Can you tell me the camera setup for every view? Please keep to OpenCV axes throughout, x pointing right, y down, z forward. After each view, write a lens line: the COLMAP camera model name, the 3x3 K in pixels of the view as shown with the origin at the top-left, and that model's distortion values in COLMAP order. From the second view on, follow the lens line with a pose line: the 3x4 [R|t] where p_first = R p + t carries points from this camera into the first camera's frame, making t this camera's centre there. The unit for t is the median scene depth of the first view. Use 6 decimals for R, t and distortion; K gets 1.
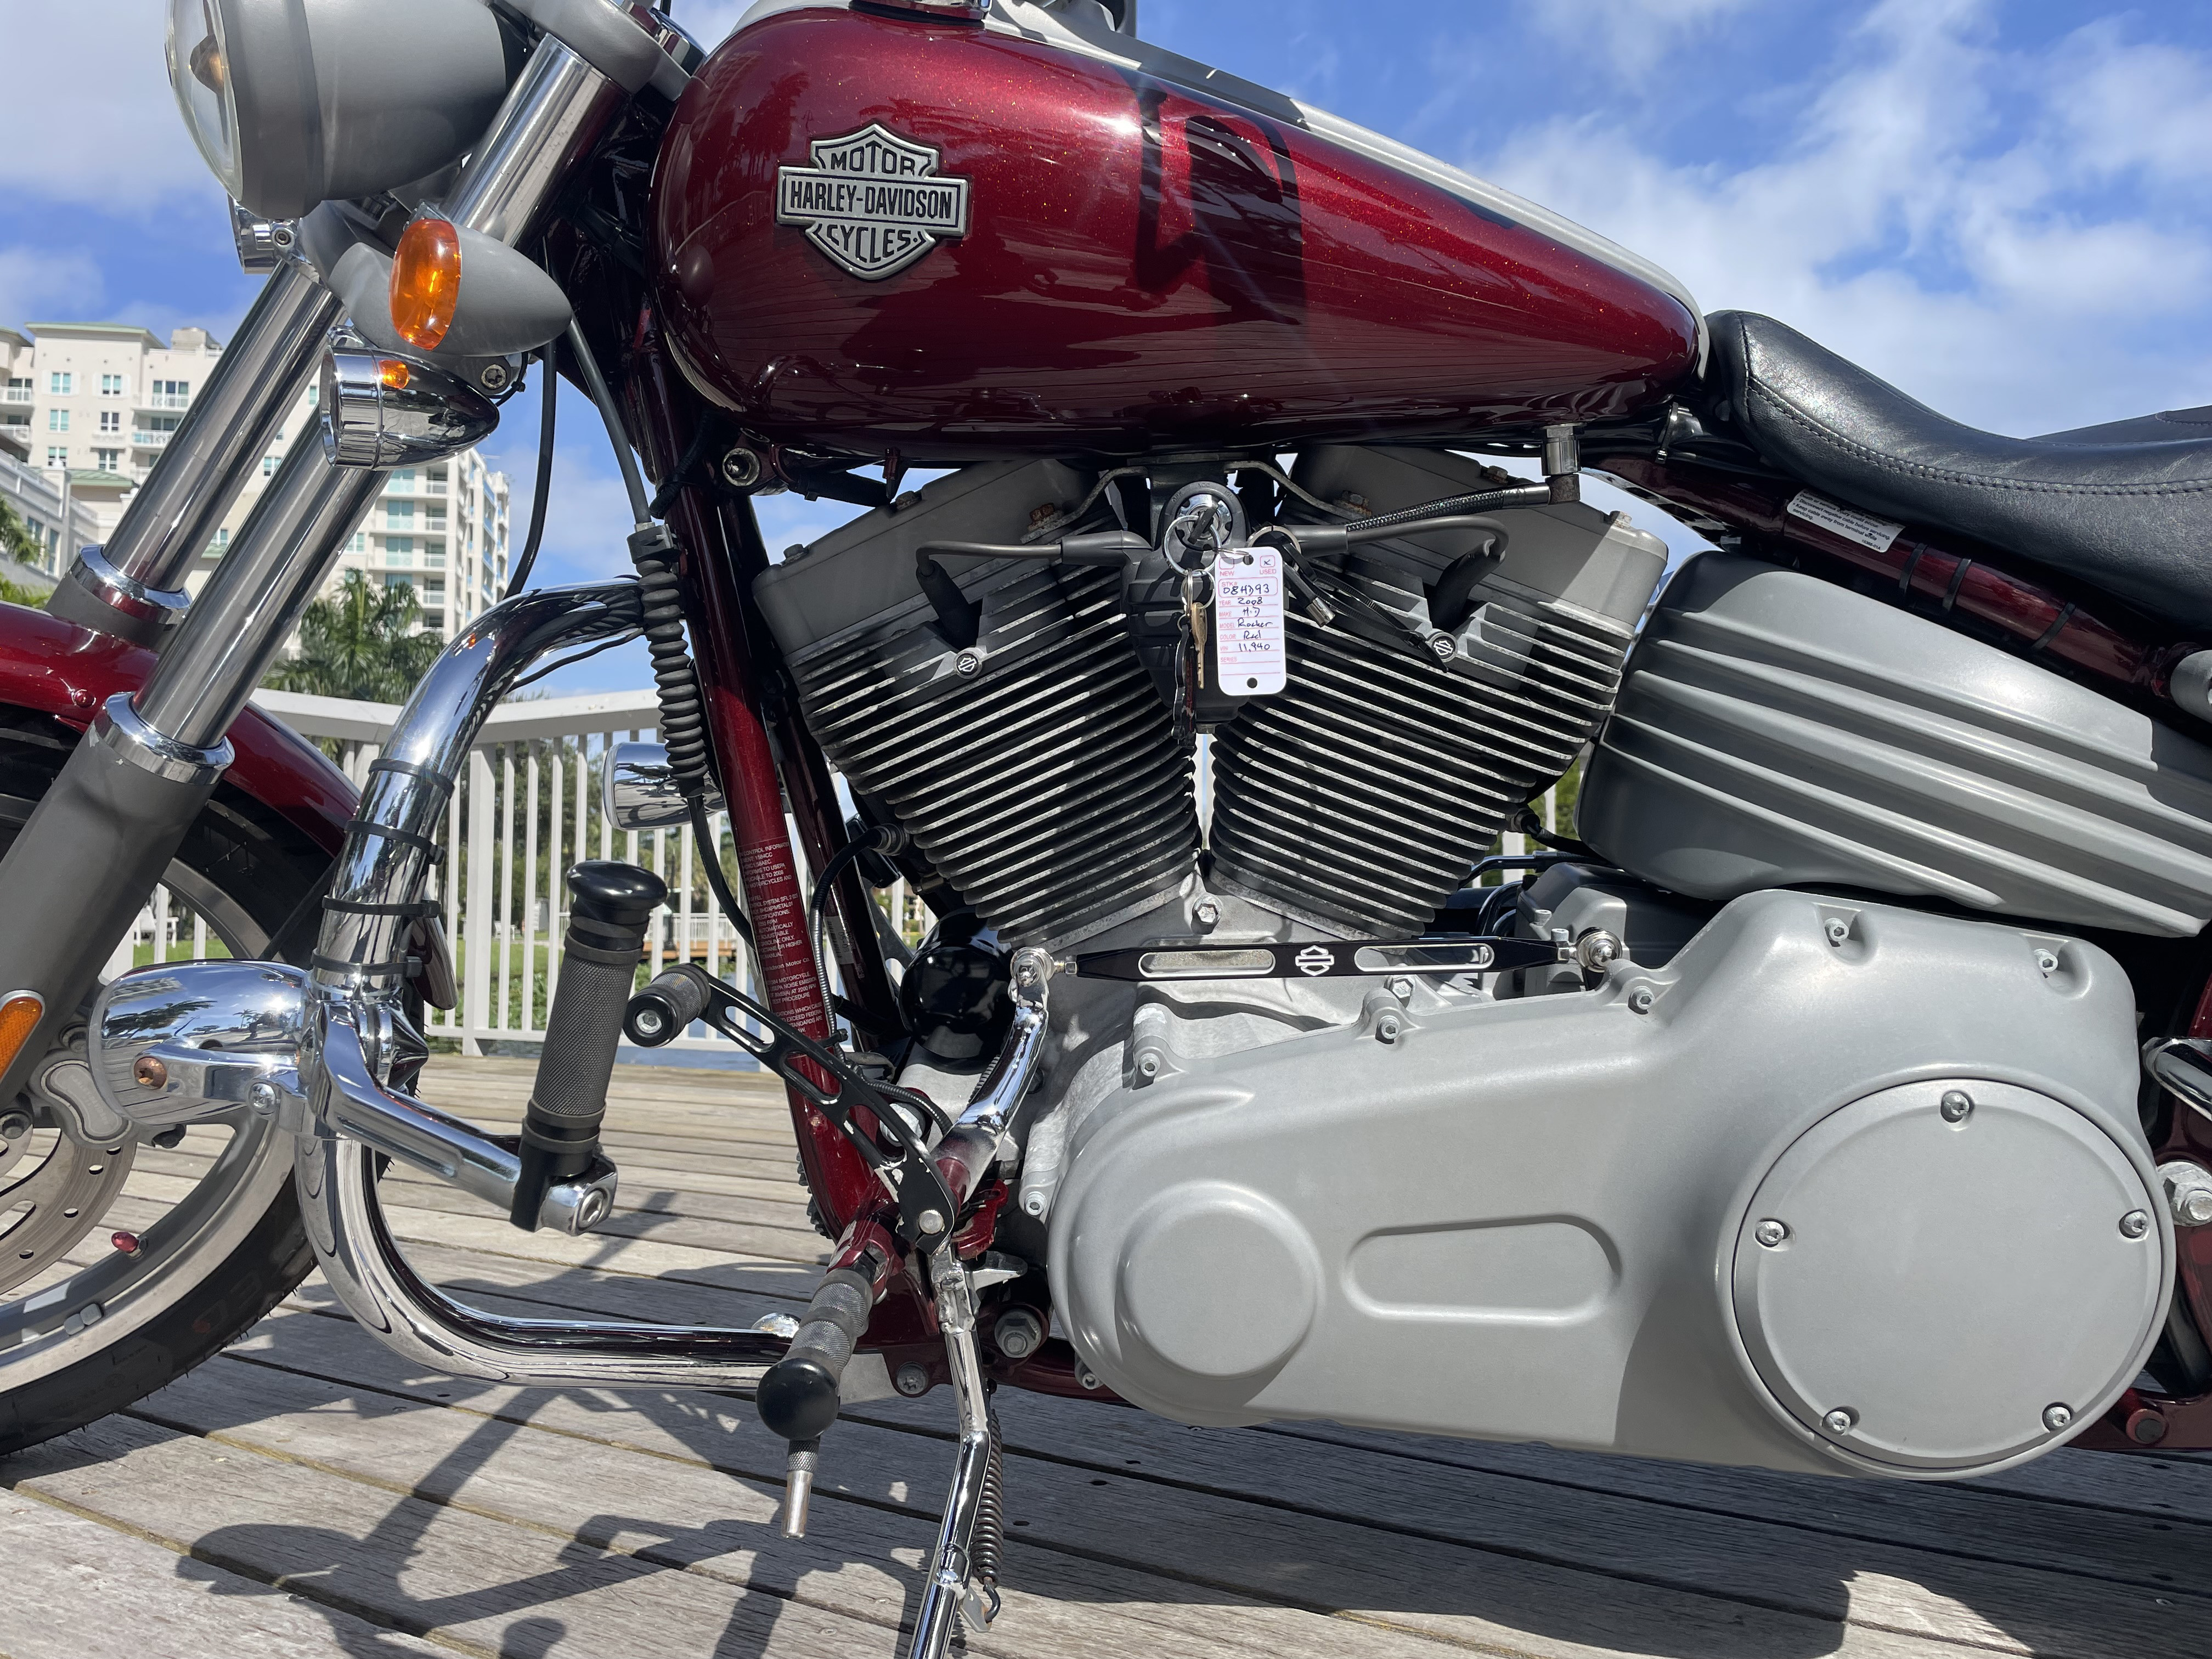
lens RADIAL K [[1665.5, 0, 1057.0], [0, 1665.5, 817.9], [0, 0, 1]] dist [0.079445, -0.093855]
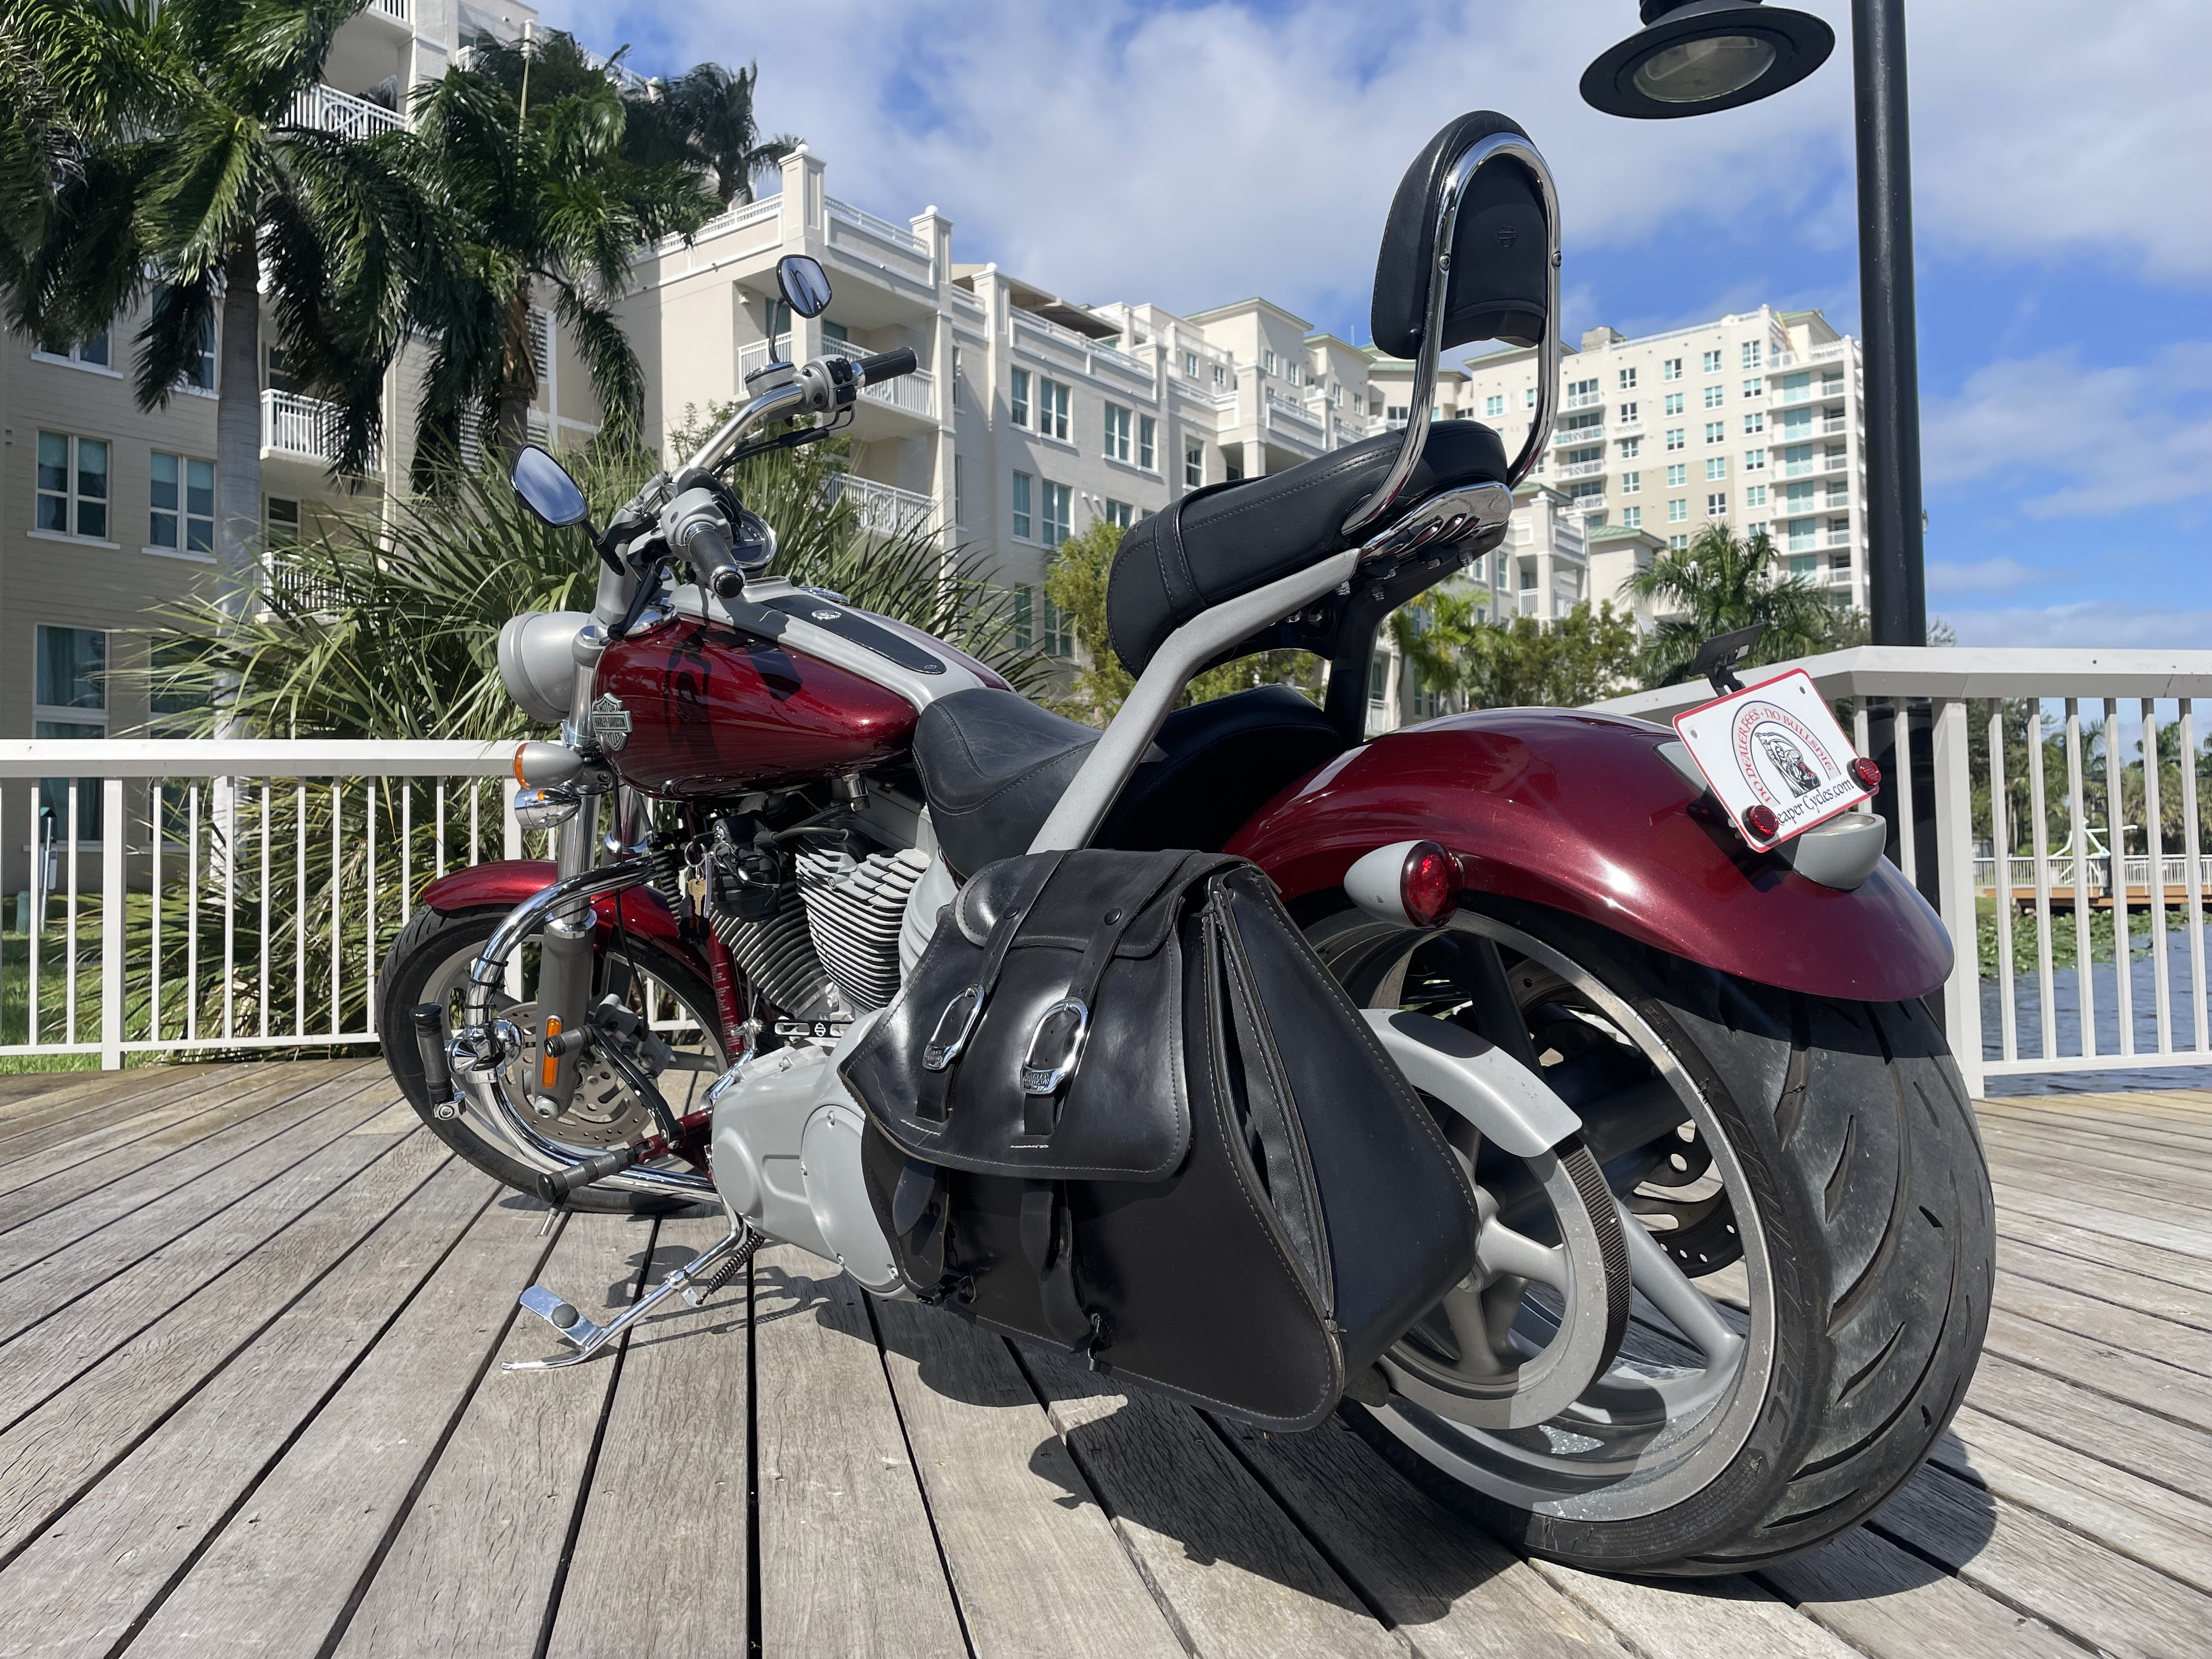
lens RADIAL K [[1667.5, 0, 1101.1], [0, 1667.5, 823.4], [0, 0, 1]] dist [0.067736, -0.089457]
pose [[0.700008, -0.038272, -0.713109, 1.794887], [0.064296, 0.997885, 0.009558, -0.159617], [0.711235, -0.052541, 0.700988, -0.187984]]
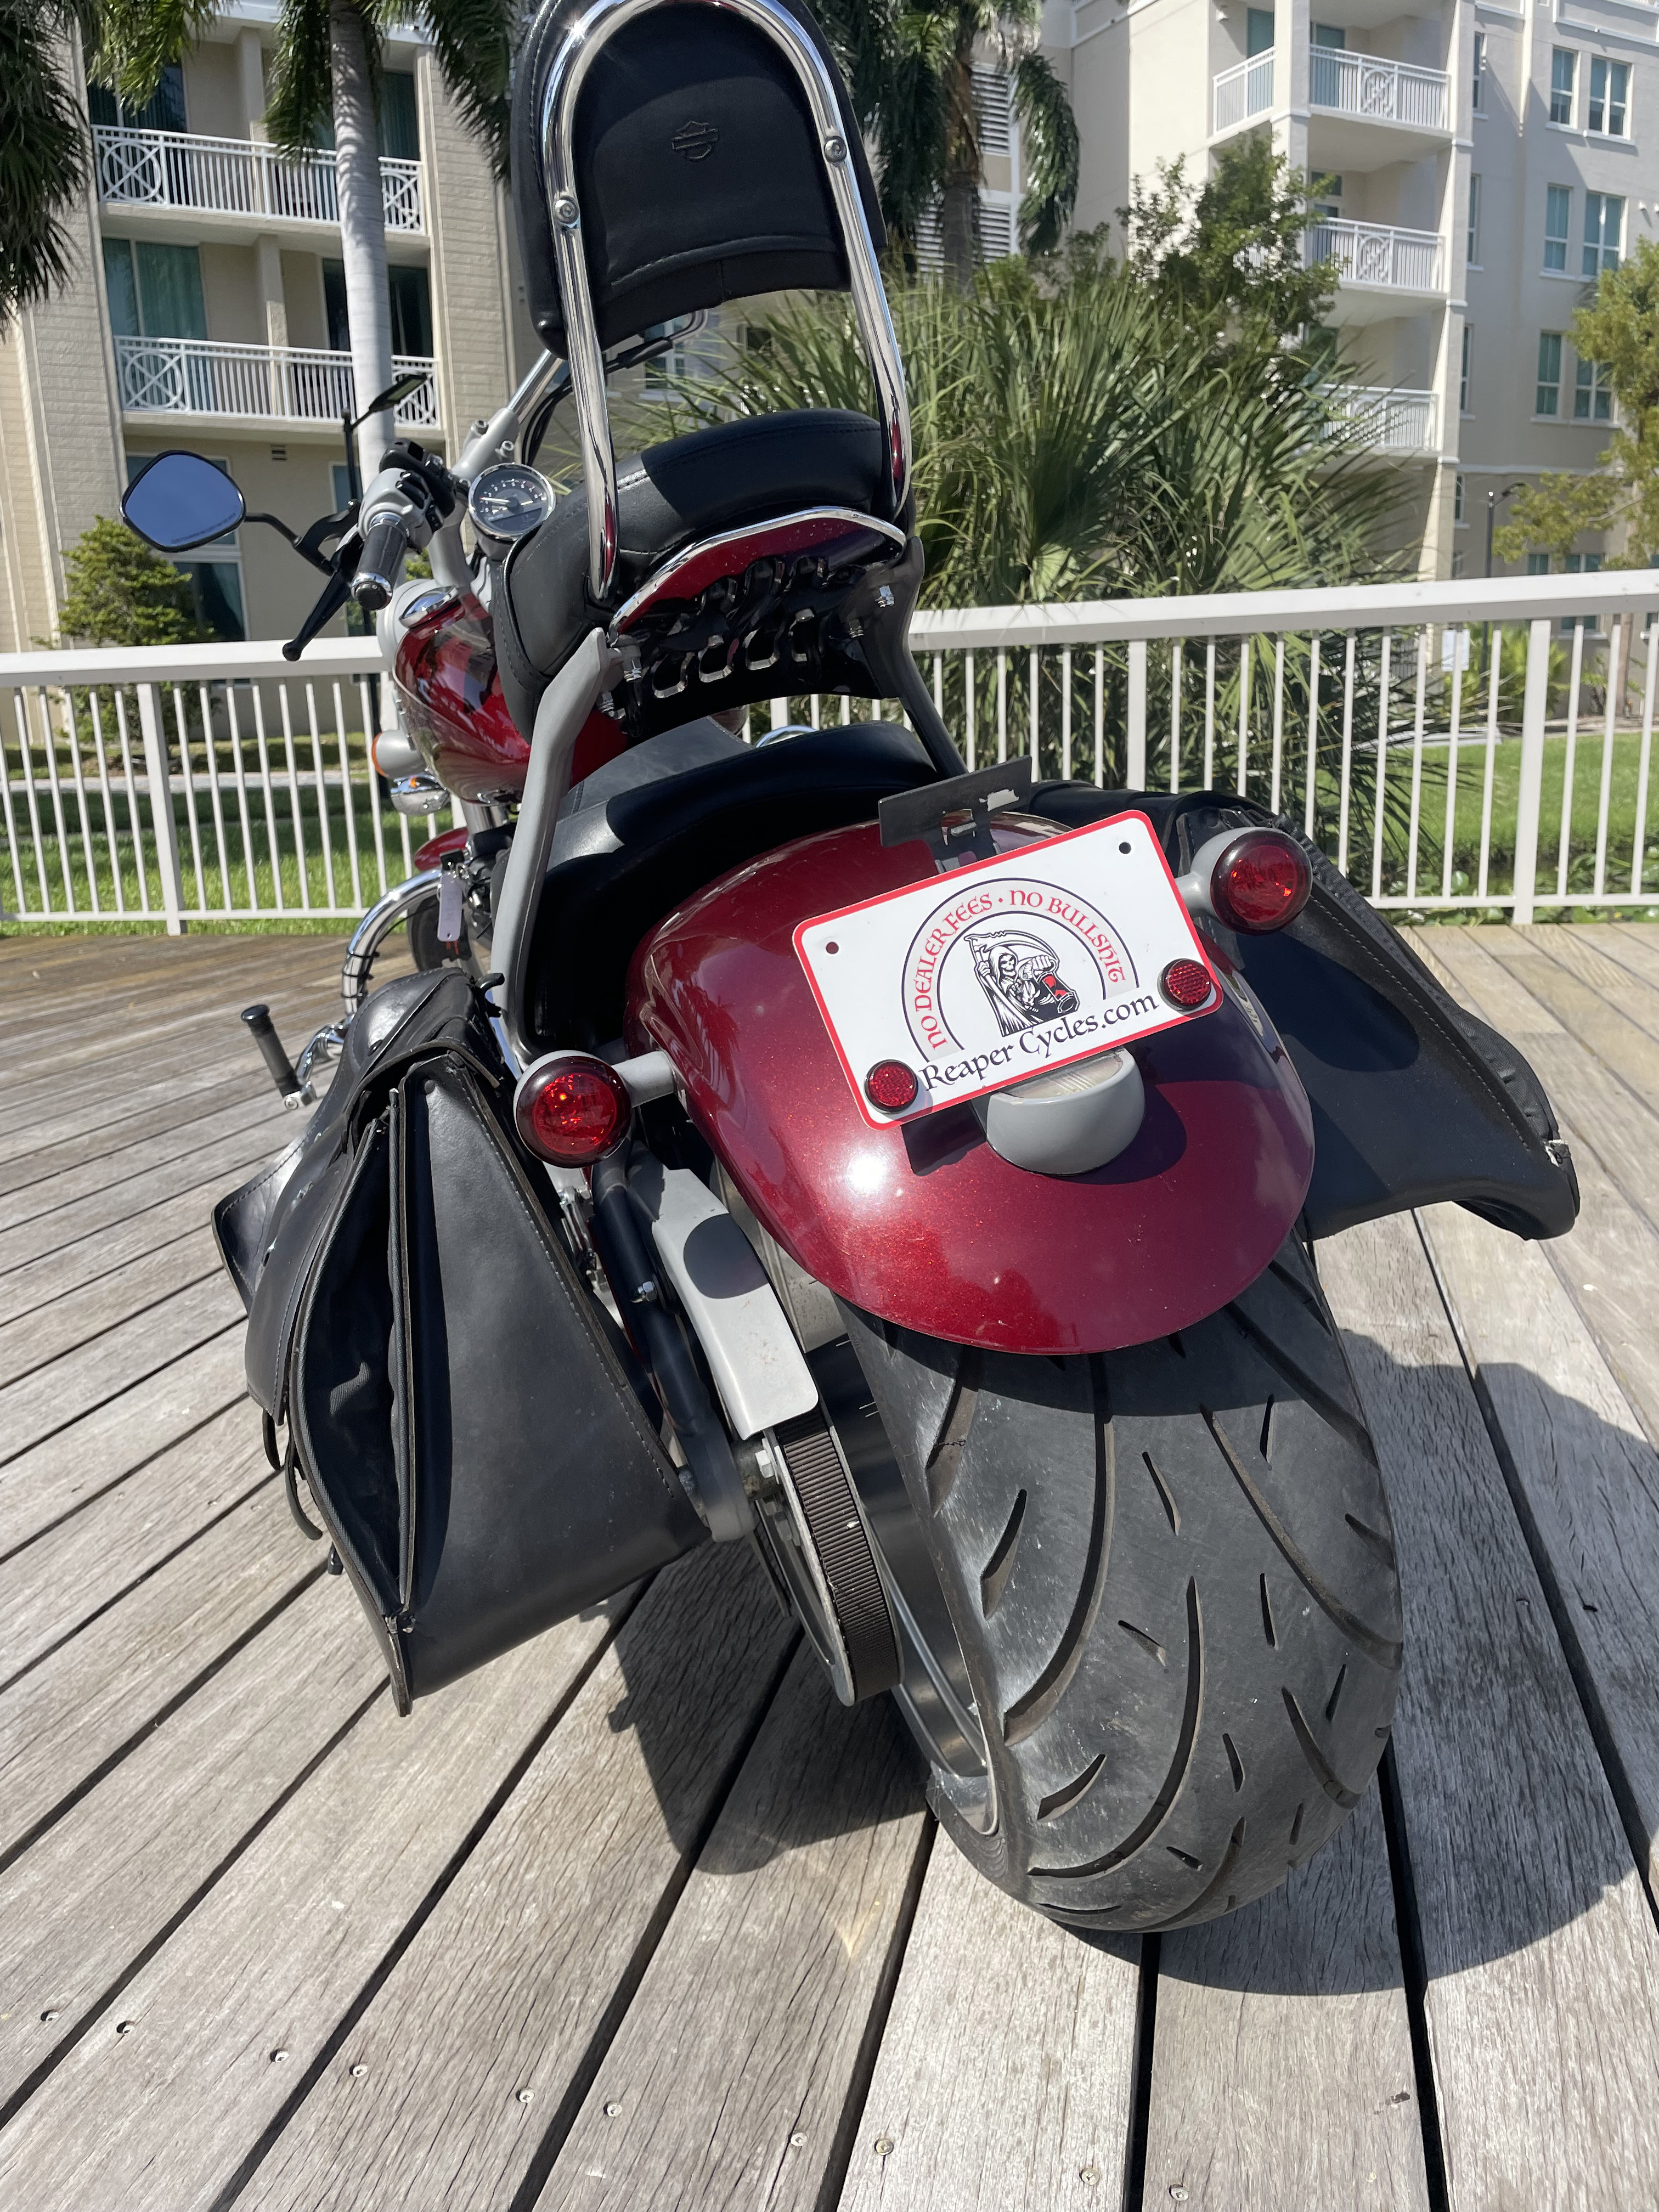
lens RADIAL K [[1674.6, 0, 829.5], [0, 1674.6, 1106.0], [0, 0, 1]] dist [0.065075, -0.095895]
pose [[0.329005, 0.201691, -0.922538, 2.006548], [0.094289, 0.965027, 0.244607, -0.302419], [0.939609, -0.167462, 0.298481, 0.640124]]
